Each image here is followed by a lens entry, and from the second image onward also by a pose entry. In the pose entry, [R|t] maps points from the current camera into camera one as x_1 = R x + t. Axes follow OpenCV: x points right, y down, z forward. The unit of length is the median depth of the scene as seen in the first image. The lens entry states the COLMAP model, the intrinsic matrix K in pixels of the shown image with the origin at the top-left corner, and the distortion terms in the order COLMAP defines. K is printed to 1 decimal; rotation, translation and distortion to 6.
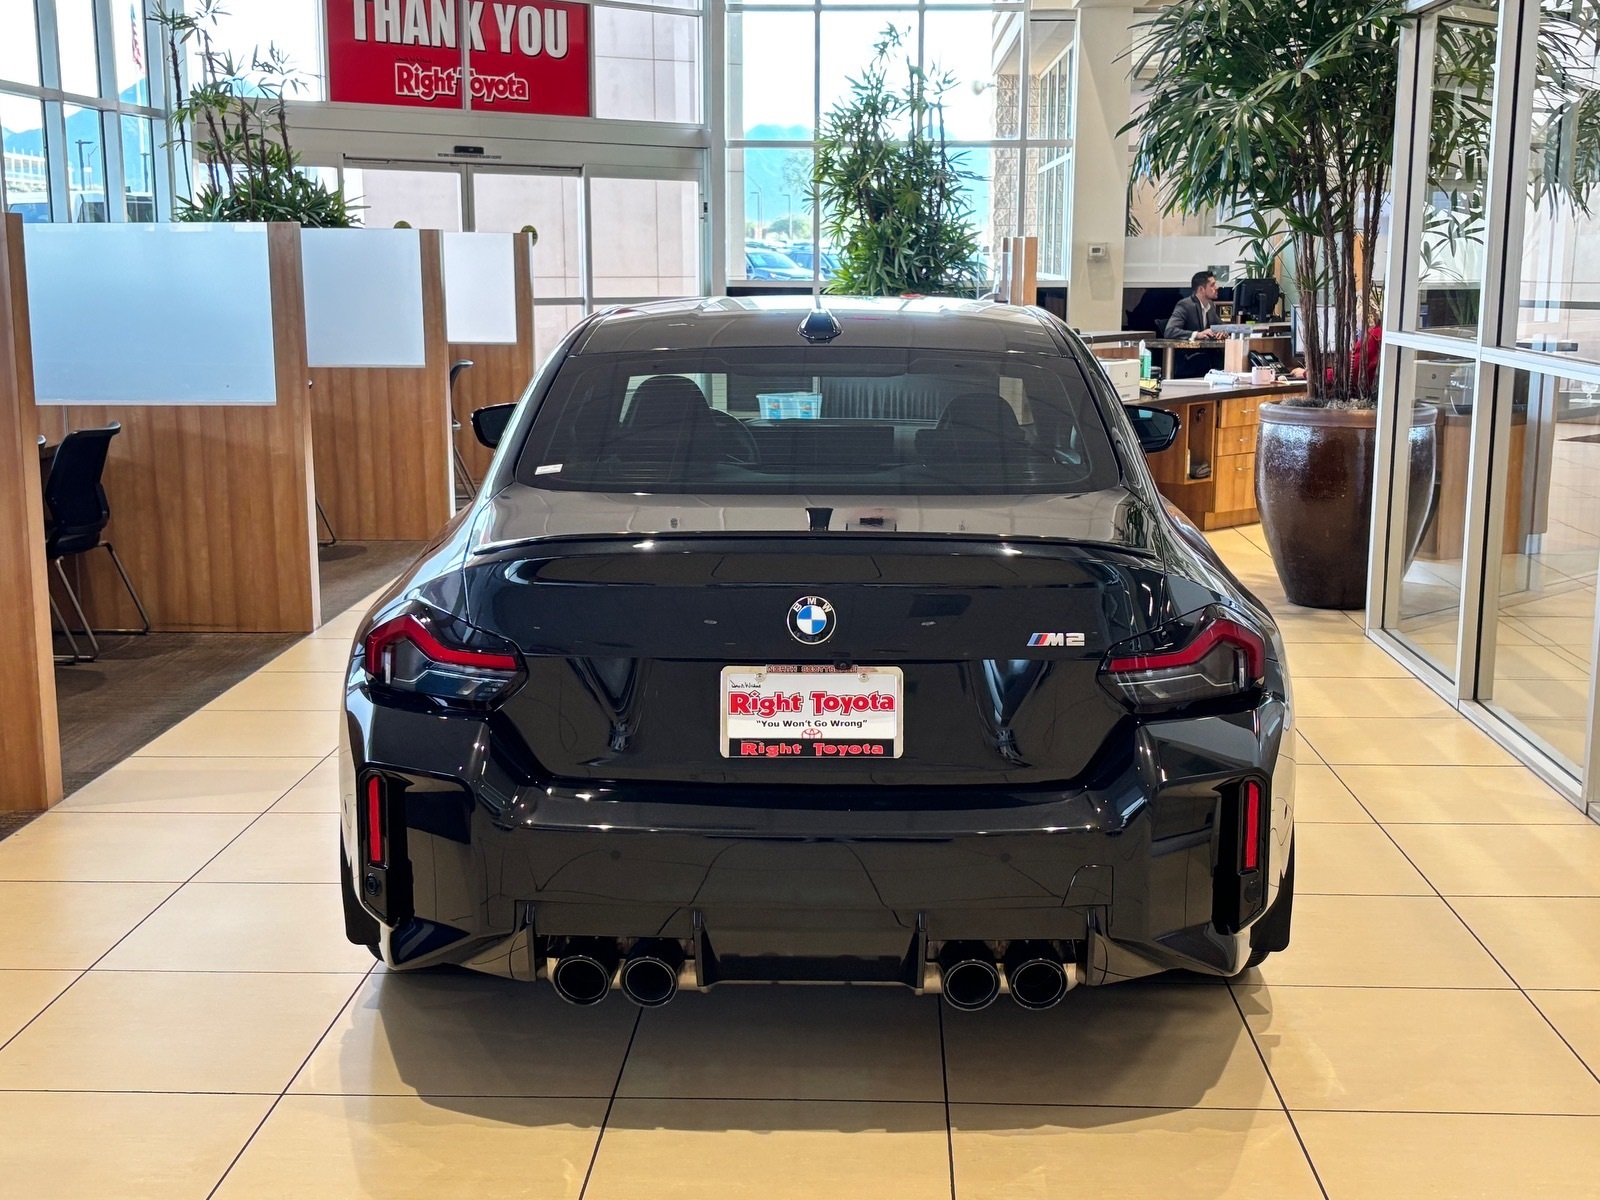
lens RADIAL K [[1934.0, 0, 793.1], [0, 1934.0, 596.9], [0, 0, 1]] dist [0.066615, 0.000000]
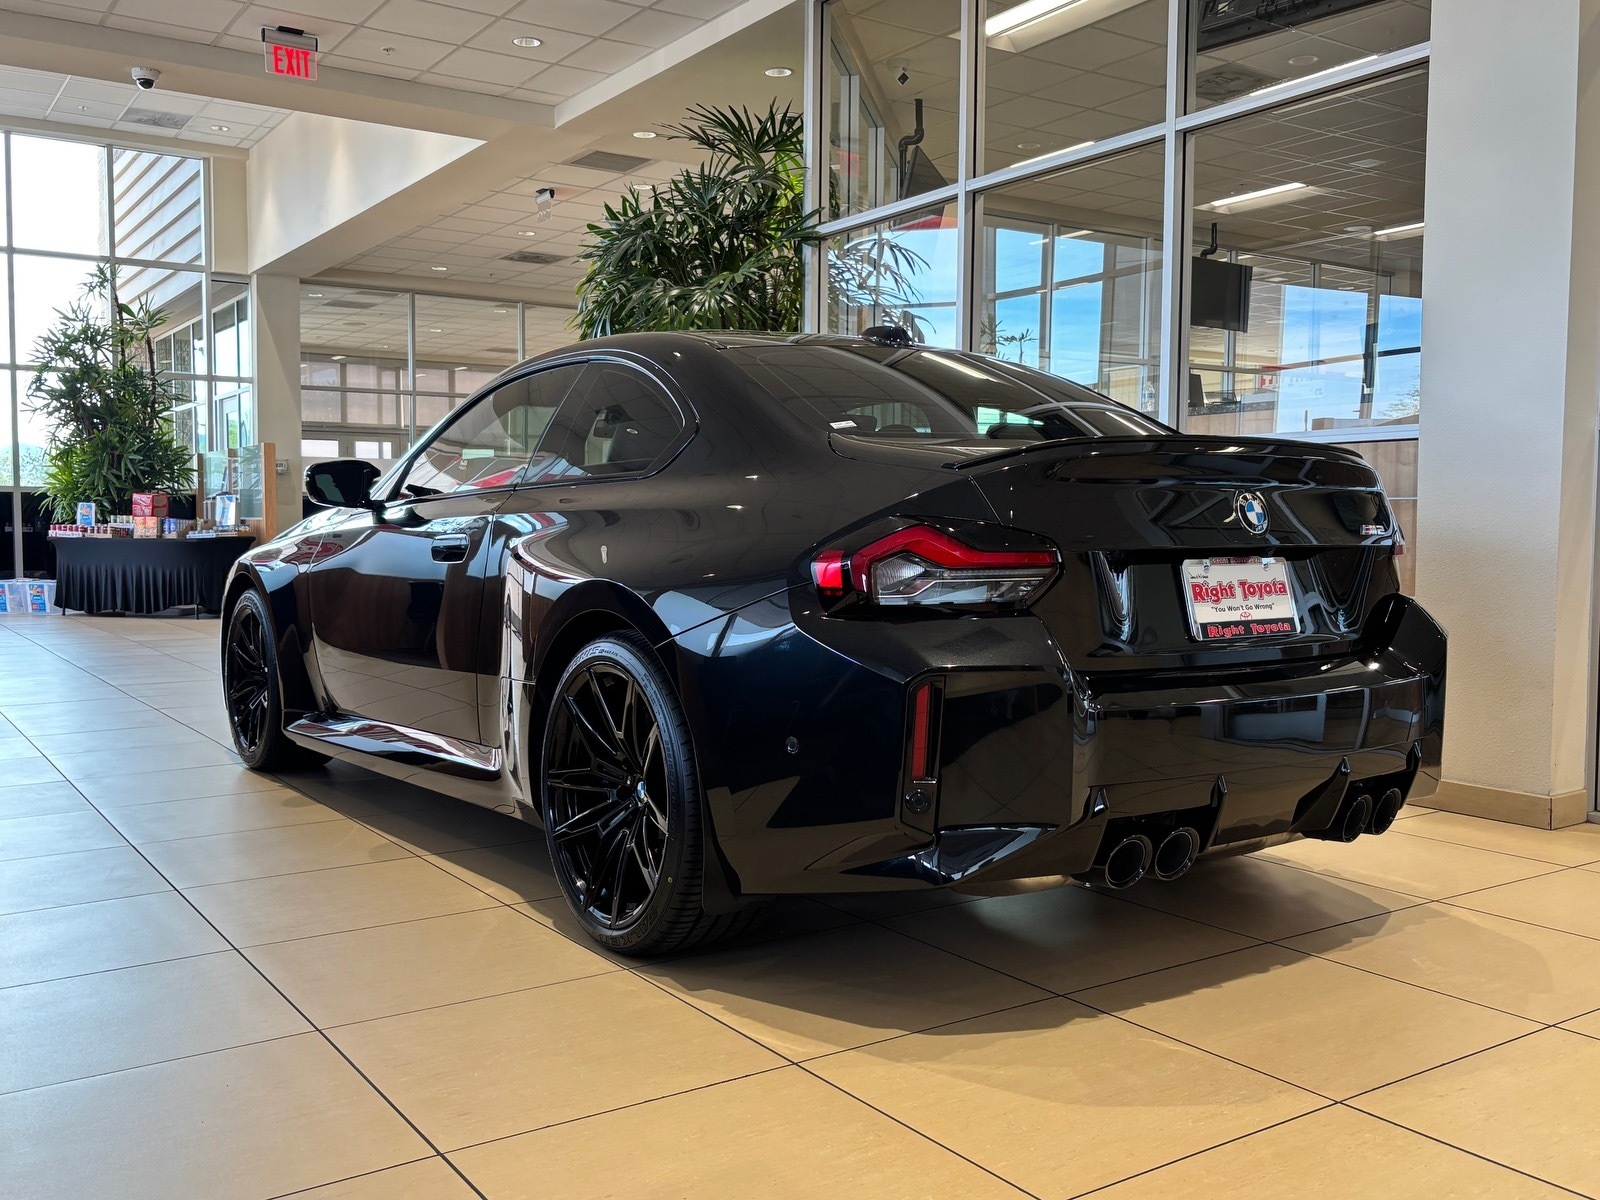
lens RADIAL K [[1430.7, 0, 822.3], [0, 1430.7, 606.7], [0, 0, 1]] dist [-0.014097, 0.059130]
pose [[0.806077, -0.033859, 0.590842, -0.688162], [0.098608, 0.992090, -0.077676, 0.105770], [-0.583538, 0.120874, 0.803040, 0.467713]]
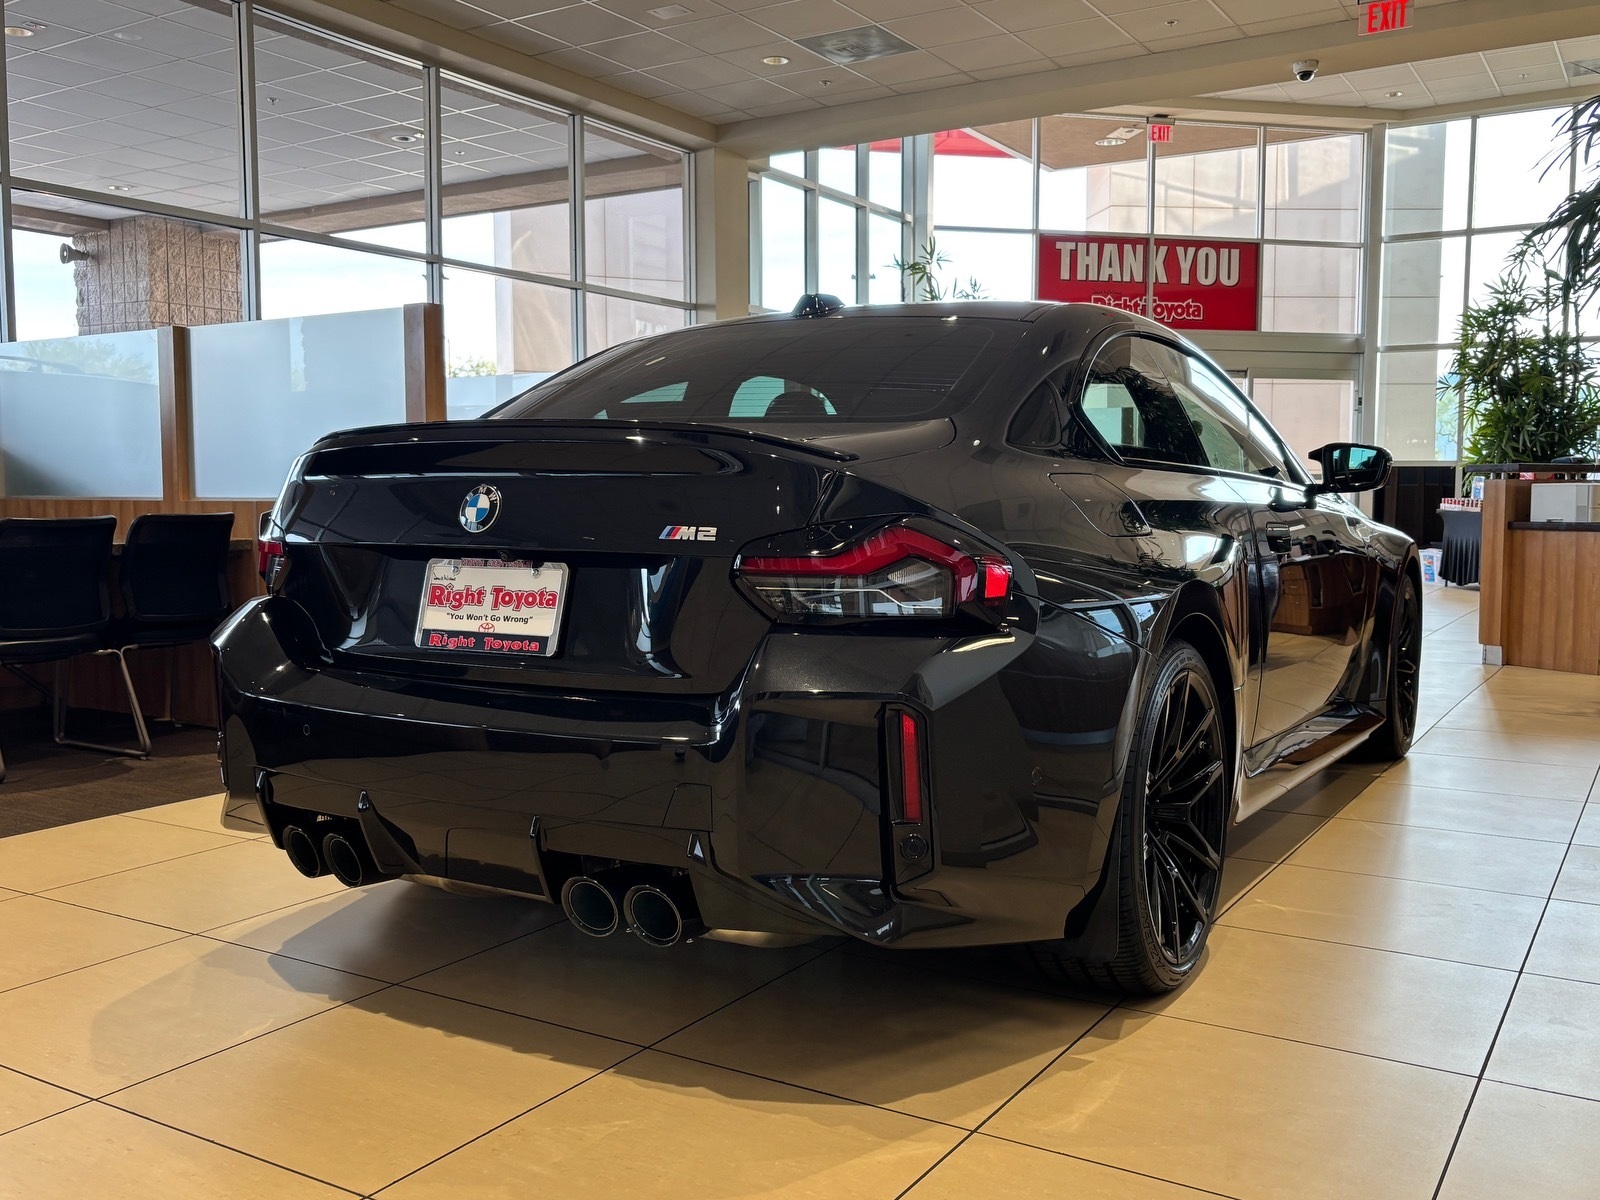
lens RADIAL K [[1430.7, 0, 773.3], [0, 1430.7, 591.7], [0, 0, 1]] dist [-0.014097, 0.059130]
pose [[0.871876, 0.036879, -0.488335, 0.490884], [-0.084632, 0.993504, -0.076073, 0.095263], [0.482358, 0.107655, 0.869334, 0.435040]]
